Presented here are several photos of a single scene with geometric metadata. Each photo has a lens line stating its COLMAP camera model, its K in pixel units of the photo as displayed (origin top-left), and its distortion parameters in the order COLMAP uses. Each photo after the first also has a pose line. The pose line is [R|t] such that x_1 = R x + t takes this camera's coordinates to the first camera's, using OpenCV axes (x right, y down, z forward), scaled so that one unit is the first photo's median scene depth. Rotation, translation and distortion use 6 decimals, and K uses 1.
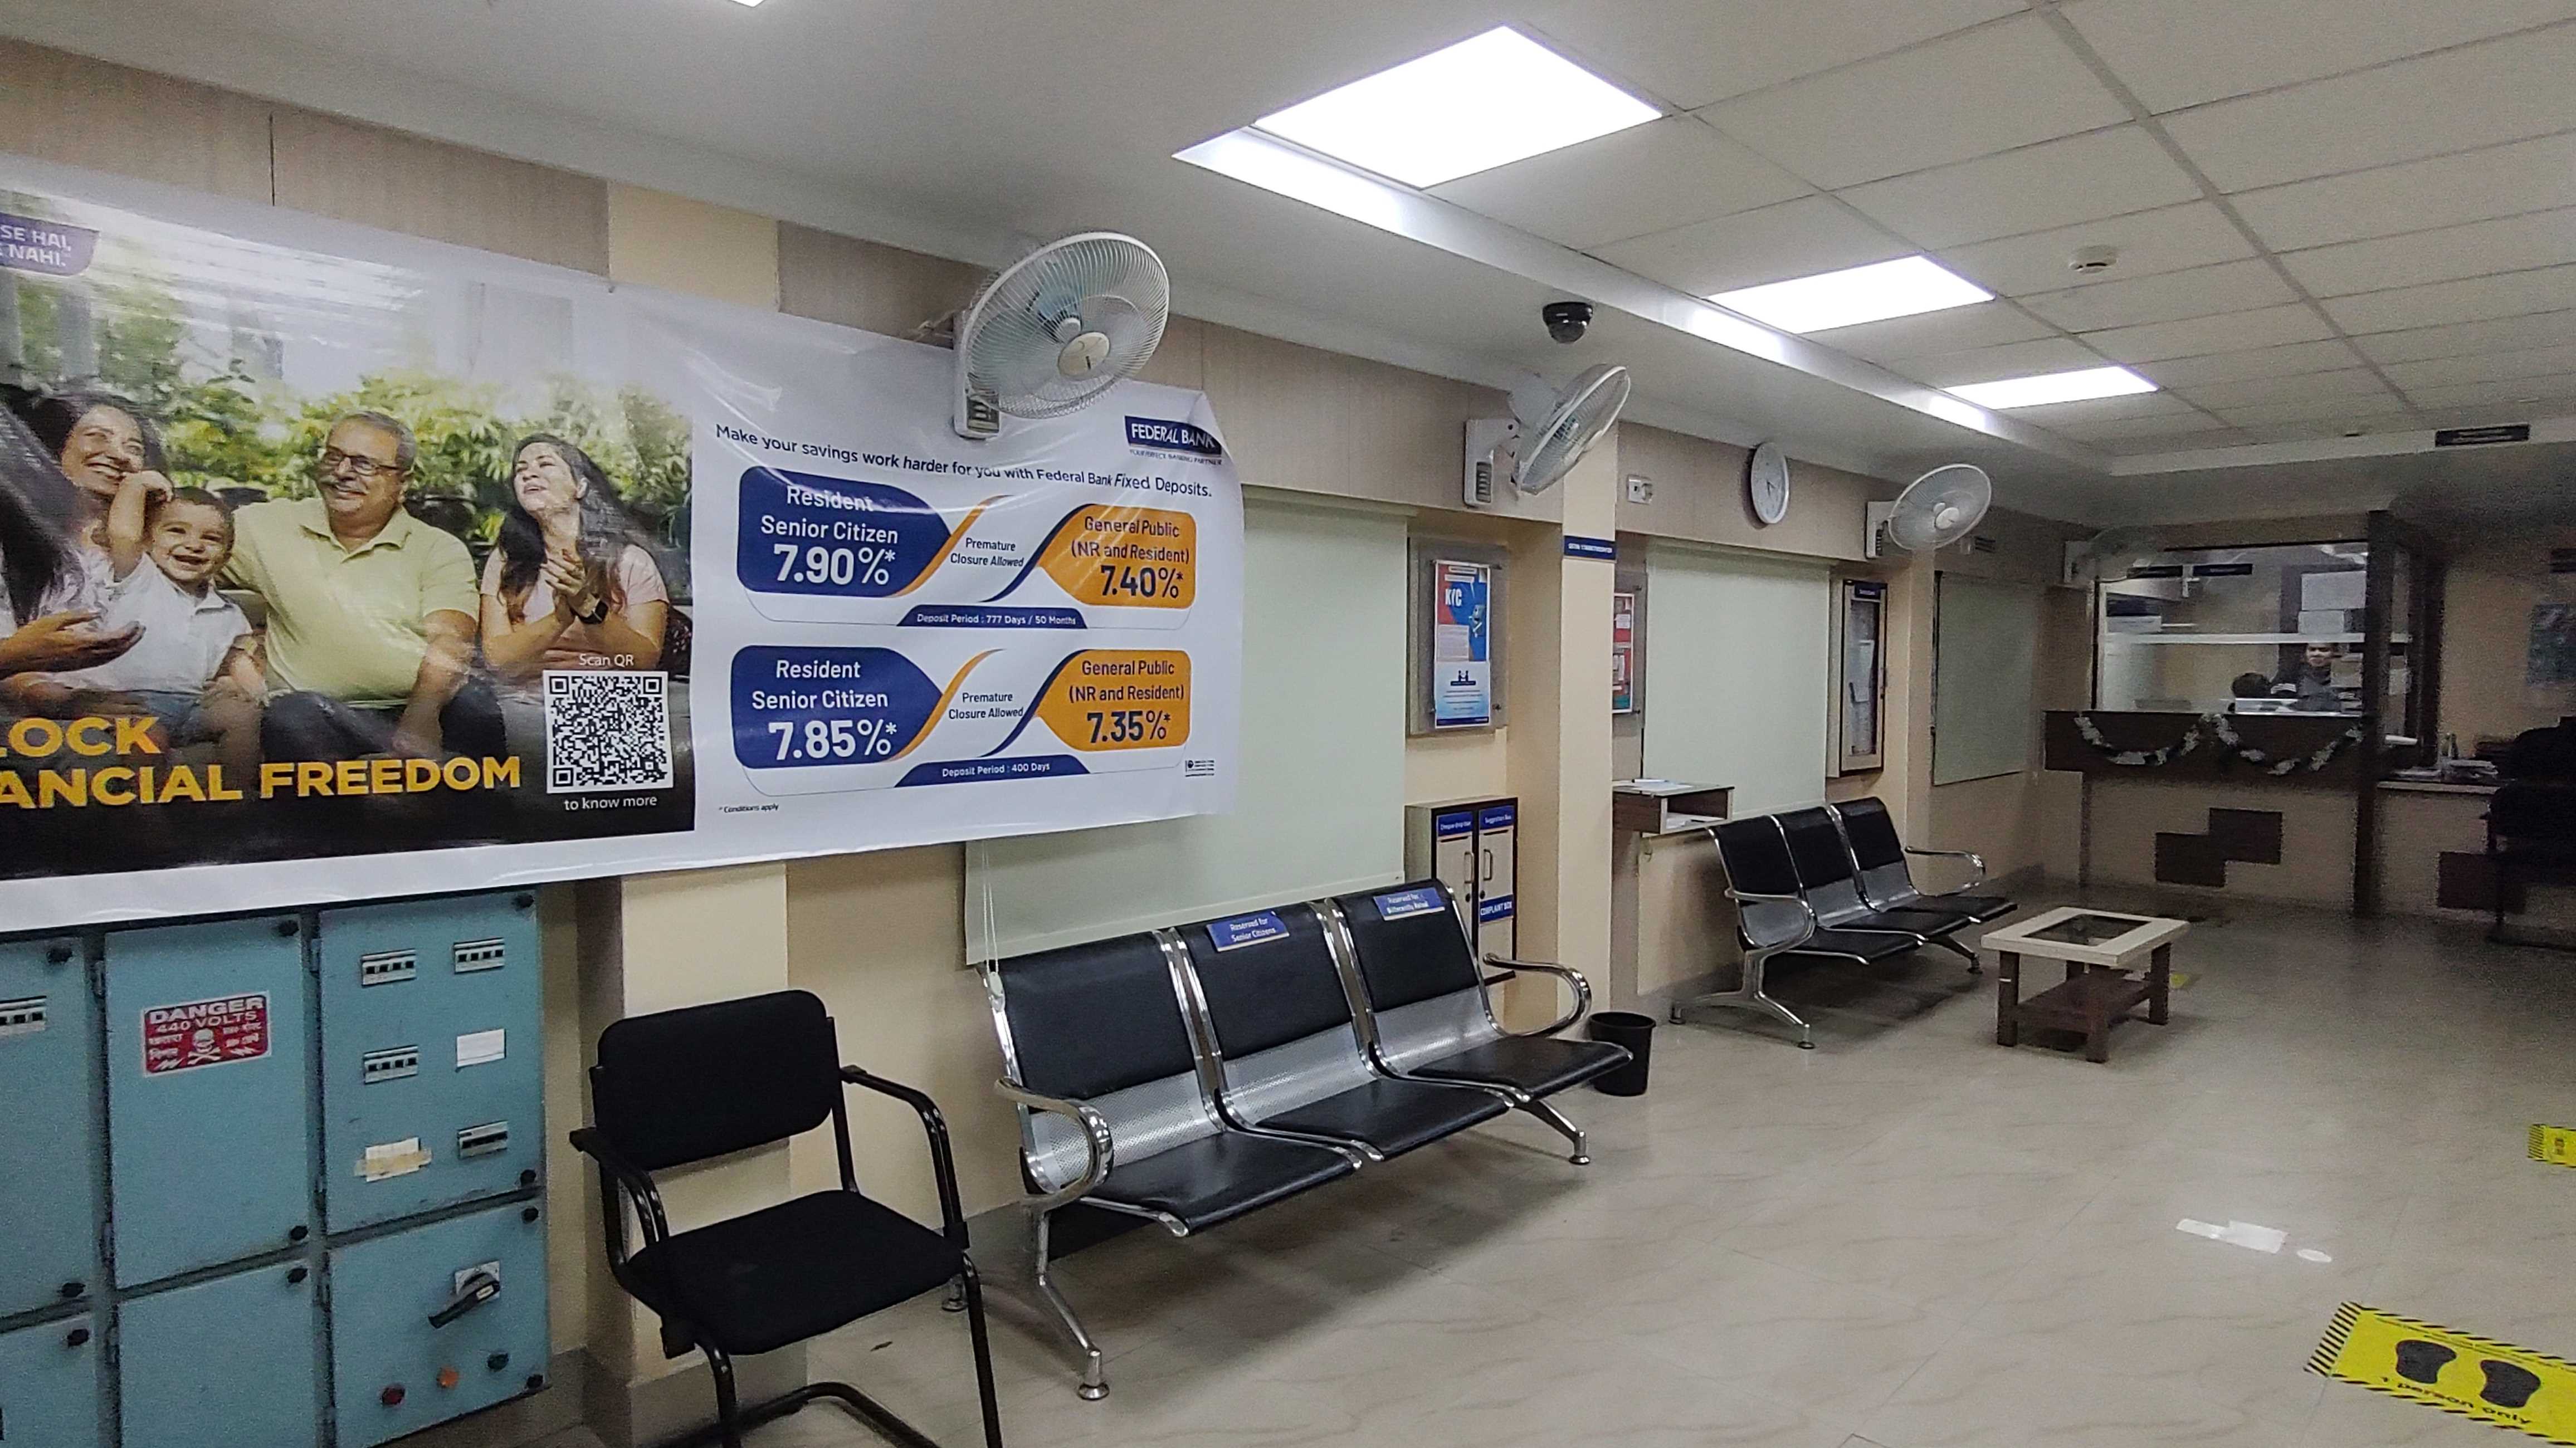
lens RADIAL K [[1402.6, 0, 1304.2], [0, 1402.6, 711.9], [0, 0, 1]] dist [-0.002625, 0.000573]
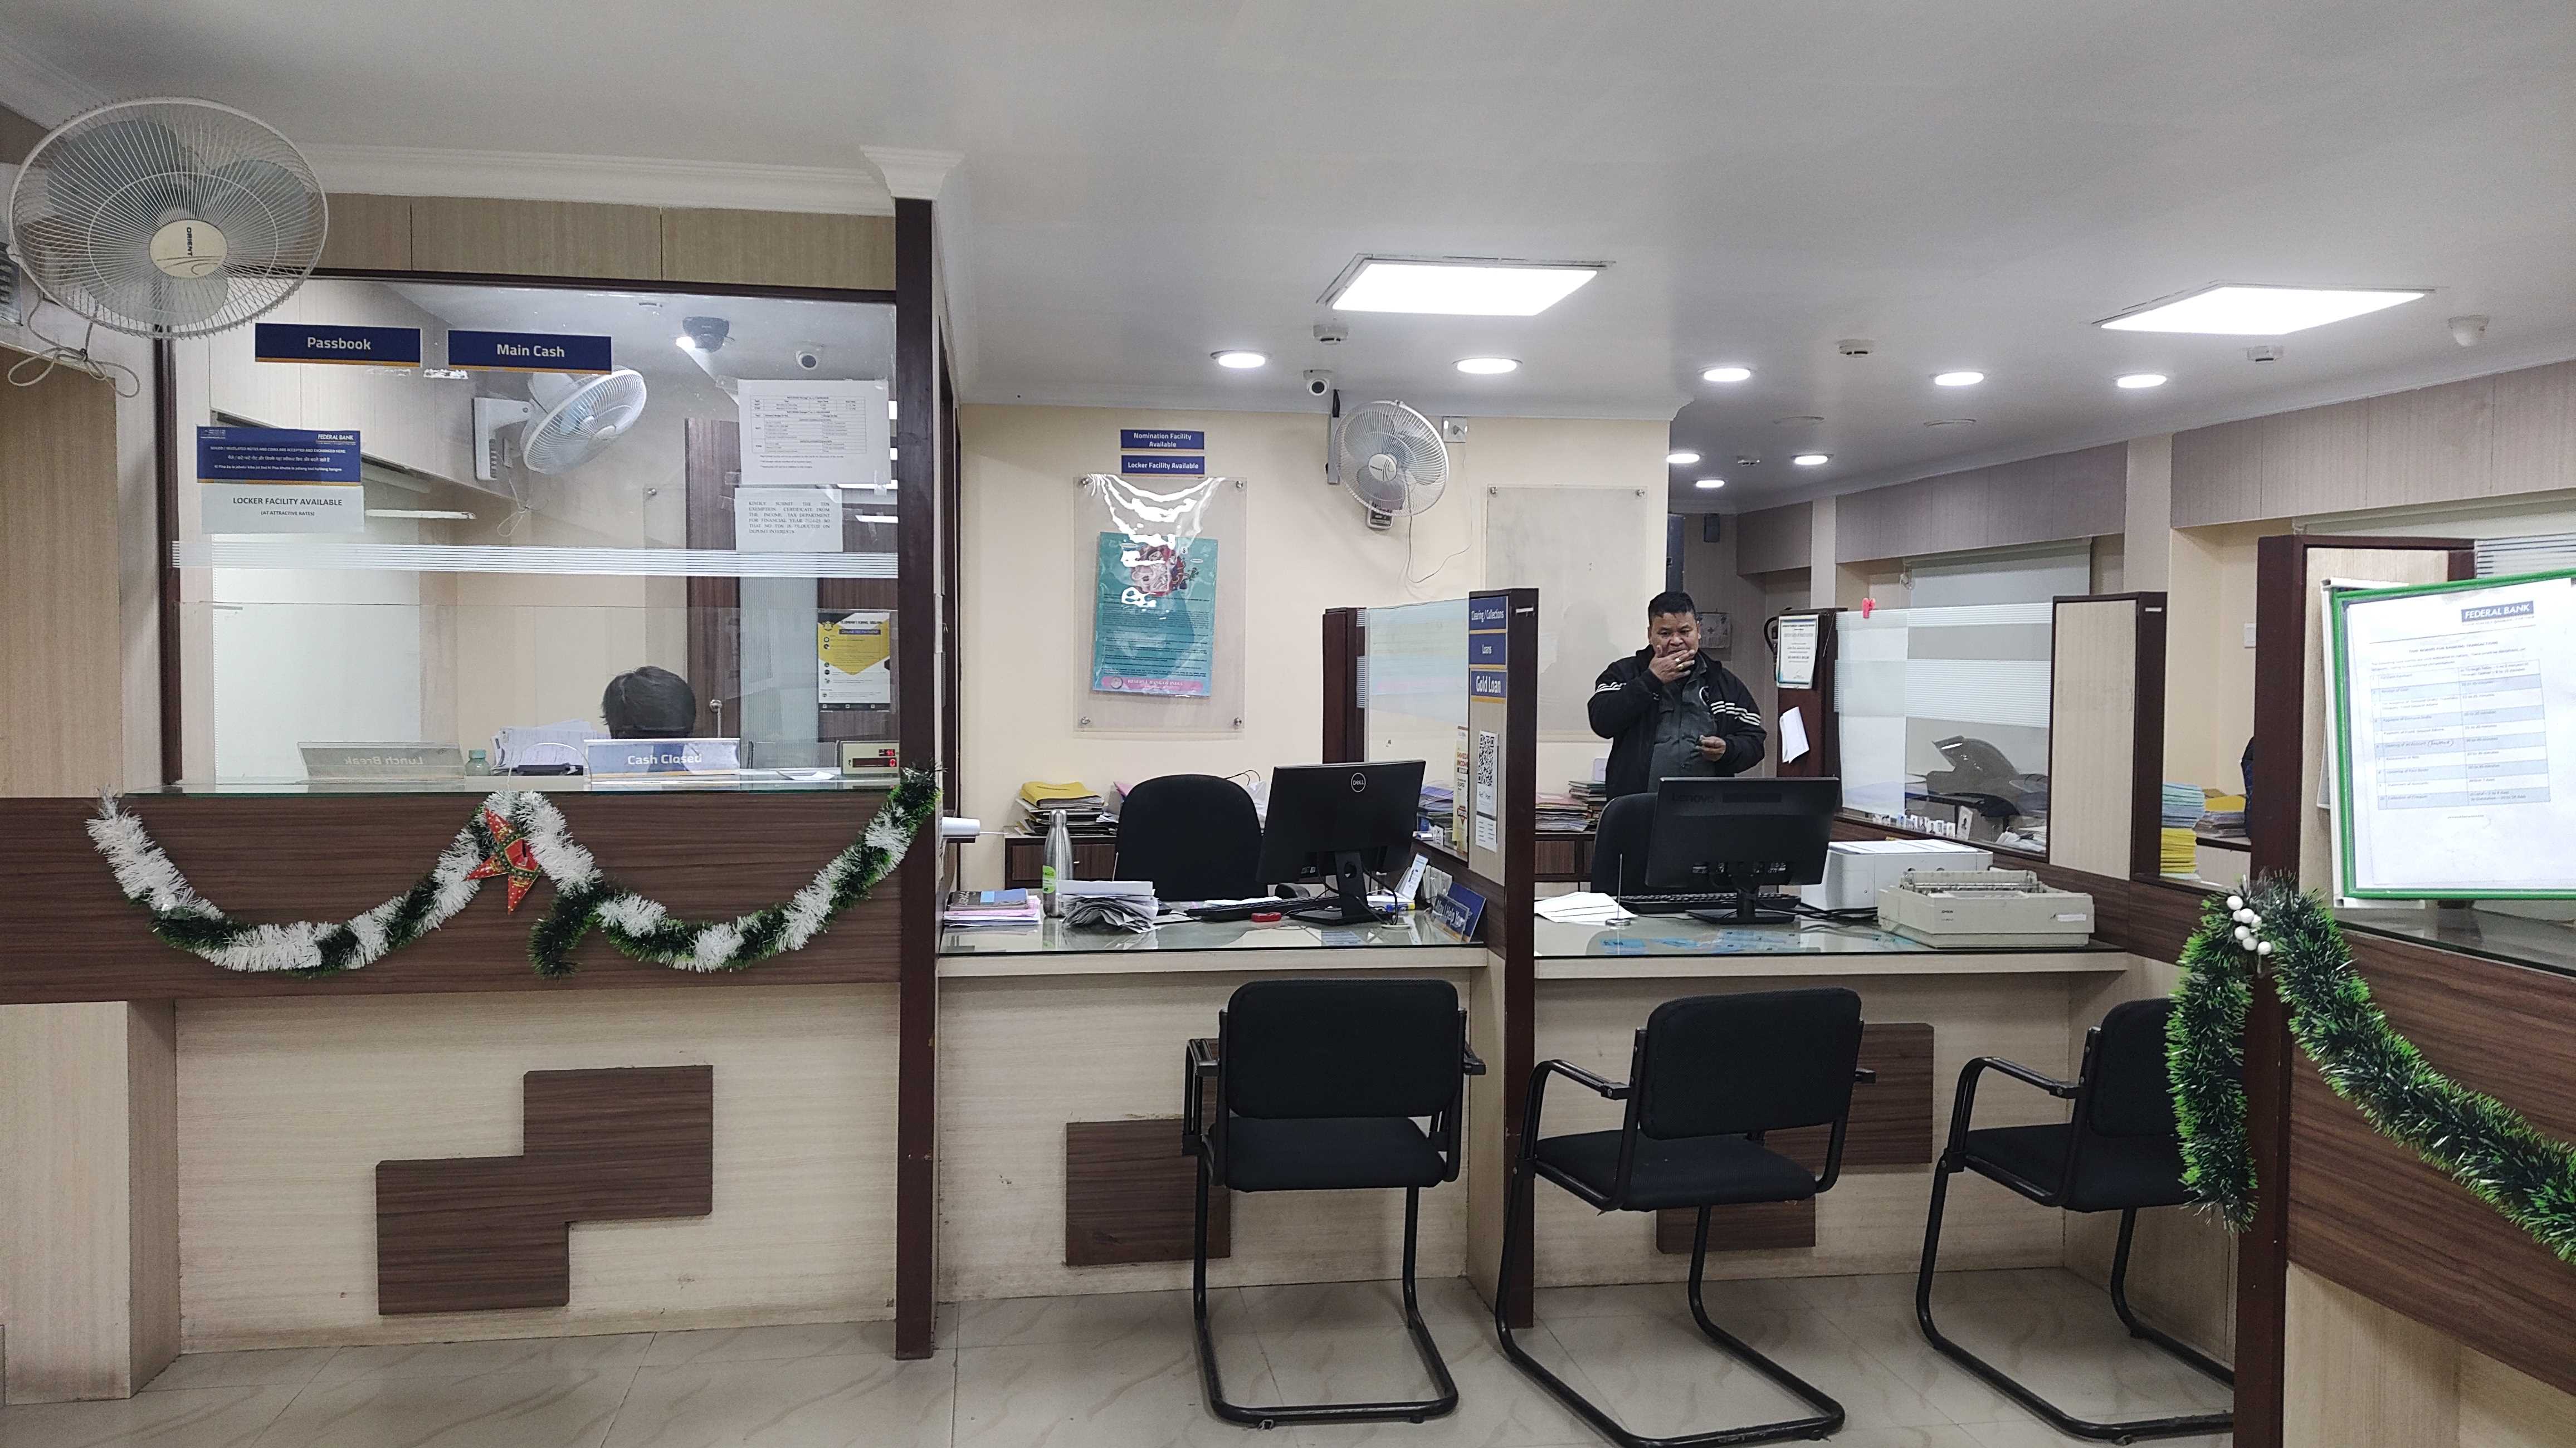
lens RADIAL K [[1893.8, 0, 1295.2], [0, 1893.8, 725.4], [0, 0, 1]] dist [-0.000278, 0.003347]
pose [[0.597149, -0.026522, 0.801692, 0.409543], [0.027585, 0.999541, 0.012520, -0.014165], [-0.801656, 0.014638, 0.597606, 0.601367]]
